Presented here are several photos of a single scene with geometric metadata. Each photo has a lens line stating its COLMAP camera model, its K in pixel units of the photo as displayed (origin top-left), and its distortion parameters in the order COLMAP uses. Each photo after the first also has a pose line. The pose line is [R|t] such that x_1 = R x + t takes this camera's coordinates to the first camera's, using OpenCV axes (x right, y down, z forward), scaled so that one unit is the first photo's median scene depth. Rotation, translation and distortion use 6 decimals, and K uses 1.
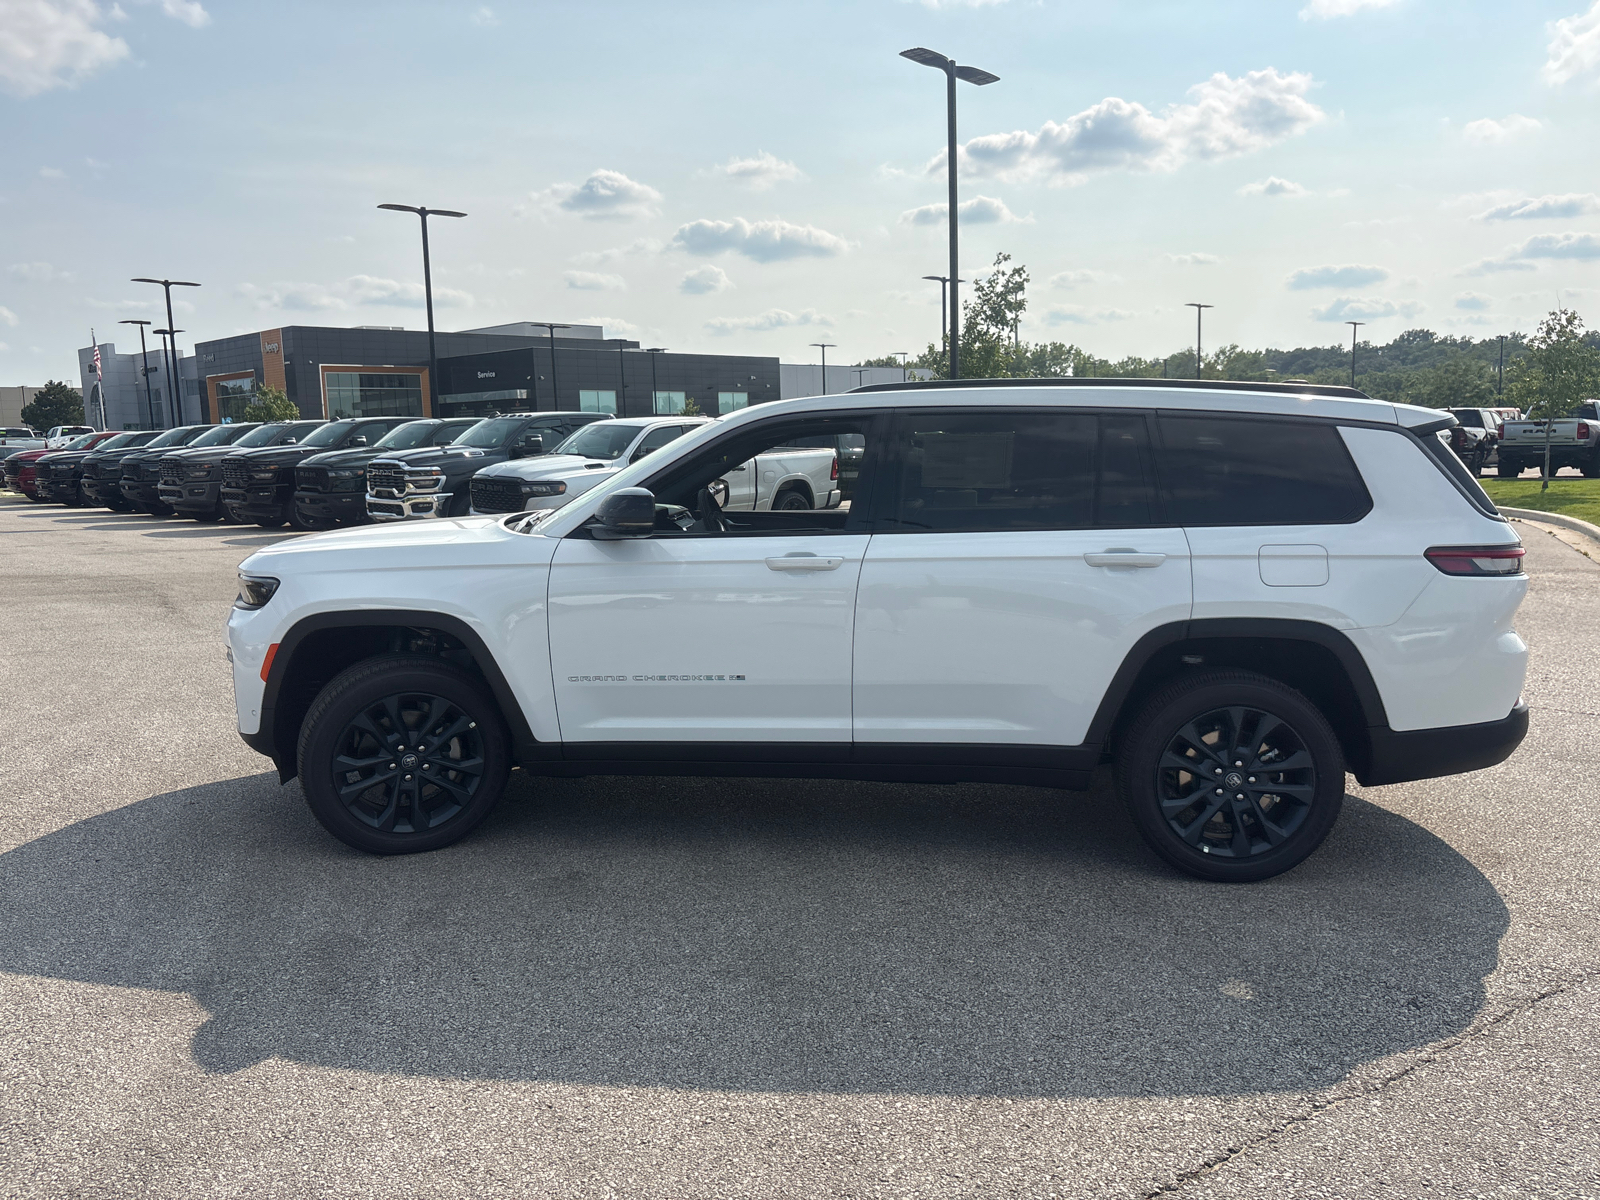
lens RADIAL K [[1215.0, 0, 771.5], [0, 1215.0, 604.1], [0, 0, 1]] dist [0.000044, 0.001914]
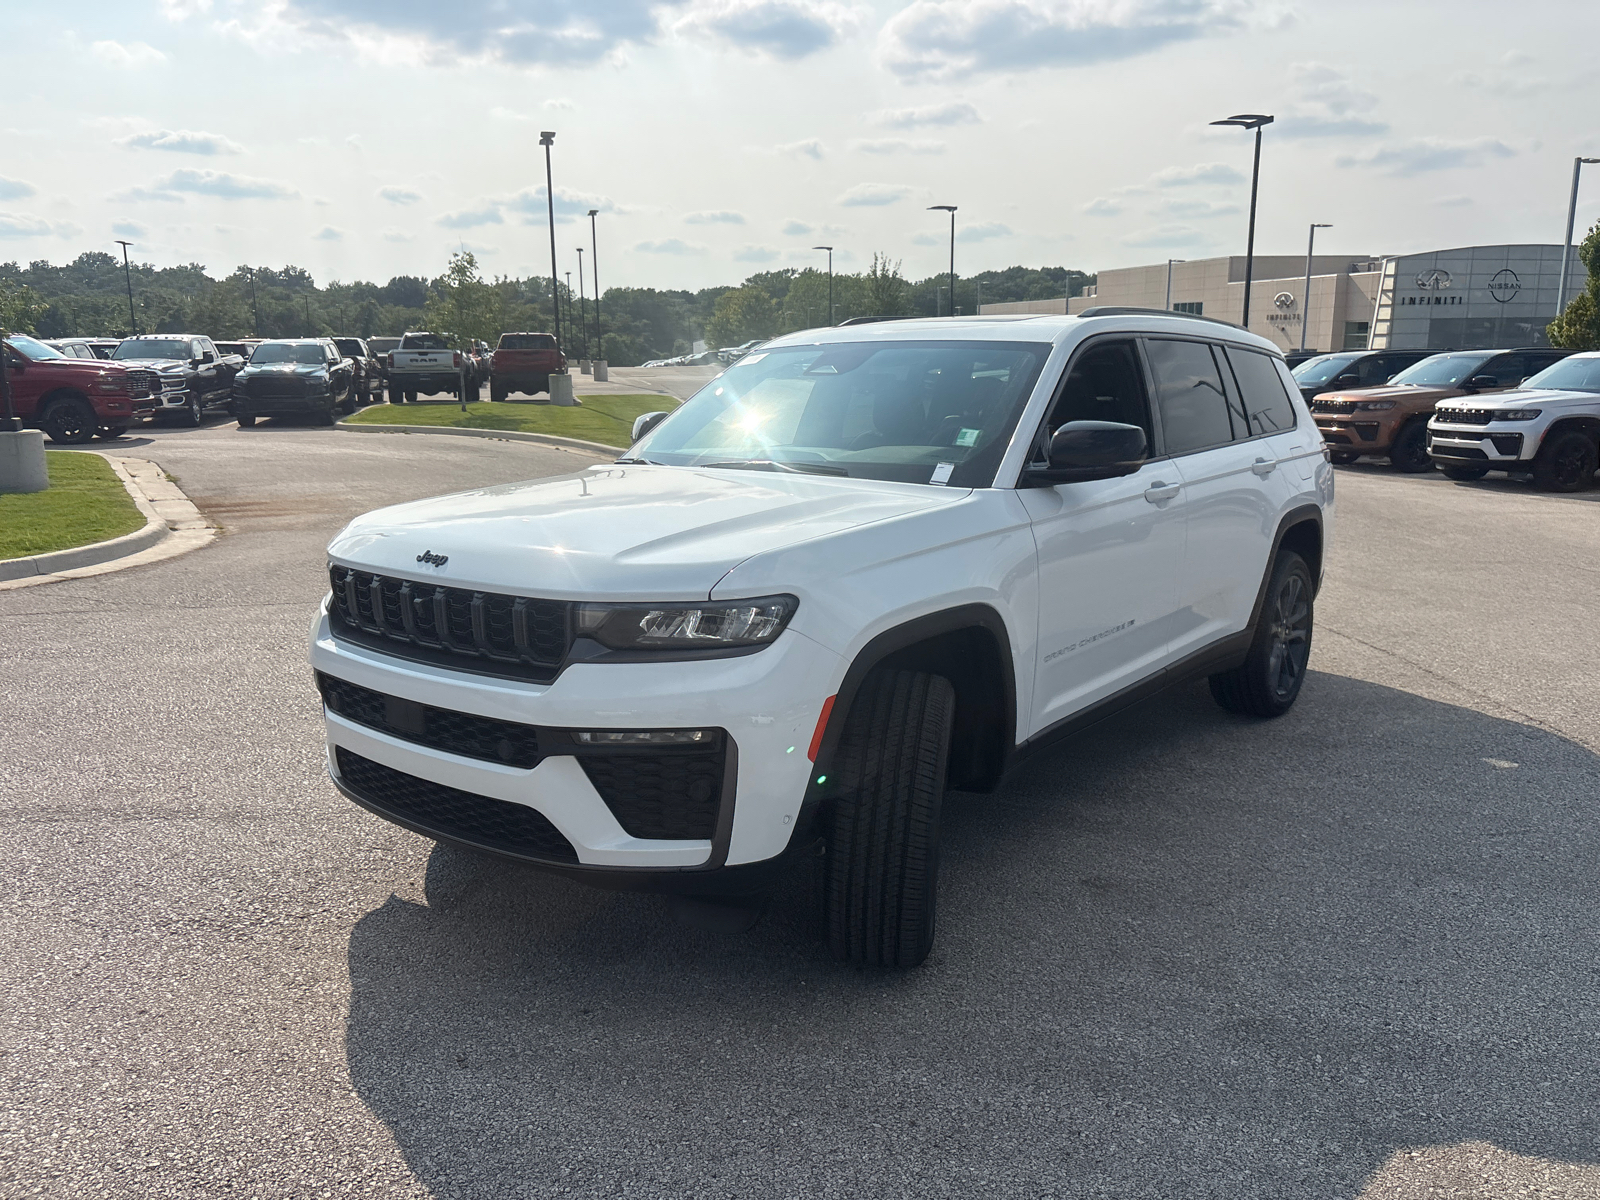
lens RADIAL K [[1230.9, 0, 783.8], [0, 1230.9, 595.7], [0, 0, 1]] dist [0.002472, -0.003490]
pose [[0.558994, -0.146903, 0.816055, -0.915512], [0.106817, 0.988738, 0.104820, -0.084642], [-0.822263, 0.028575, 0.568391, 0.658961]]
